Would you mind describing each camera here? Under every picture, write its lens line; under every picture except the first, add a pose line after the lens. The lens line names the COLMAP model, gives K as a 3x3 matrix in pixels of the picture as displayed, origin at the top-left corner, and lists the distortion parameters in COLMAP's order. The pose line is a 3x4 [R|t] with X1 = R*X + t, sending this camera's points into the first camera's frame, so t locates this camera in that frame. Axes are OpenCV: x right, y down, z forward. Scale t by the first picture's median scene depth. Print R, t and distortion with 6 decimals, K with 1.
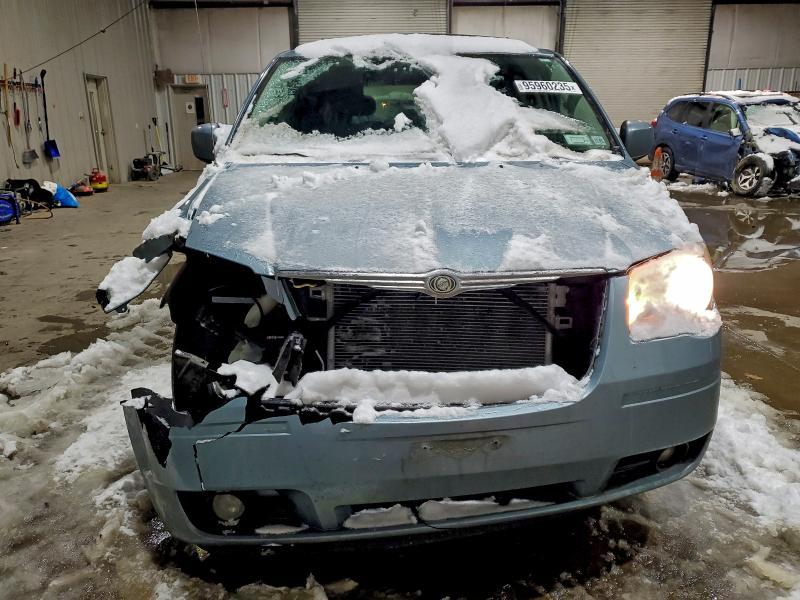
lens RADIAL K [[633.5, 0, 400.0], [0, 633.5, 300.0], [0, 0, 1]] dist [-0.002423, 0.005252]
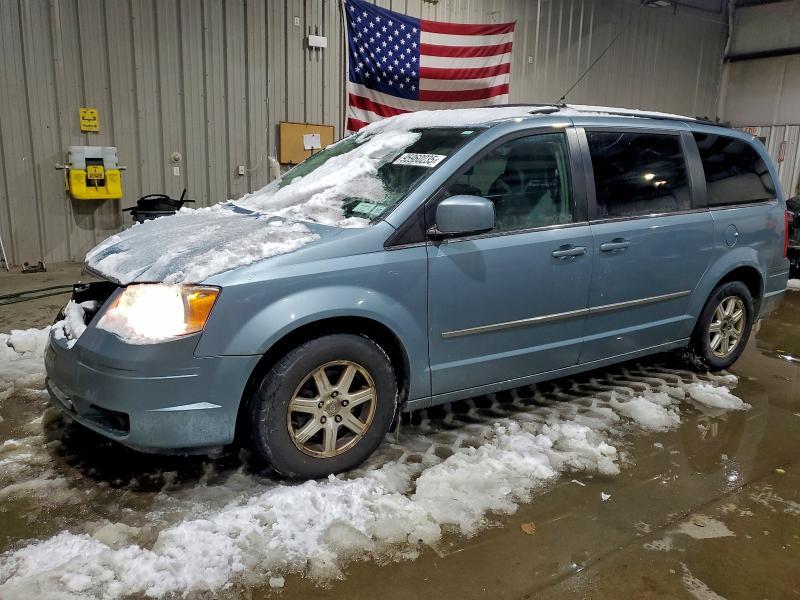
lens RADIAL K [[633.5, 0, 400.0], [0, 633.5, 300.0], [0, 0, 1]] dist [-0.002423, 0.005252]
pose [[0.524514, 0.216858, -0.823321, 0.261091], [-0.271814, 0.959065, 0.079447, -0.041591], [0.806847, 0.182119, 0.561988, 0.093182]]
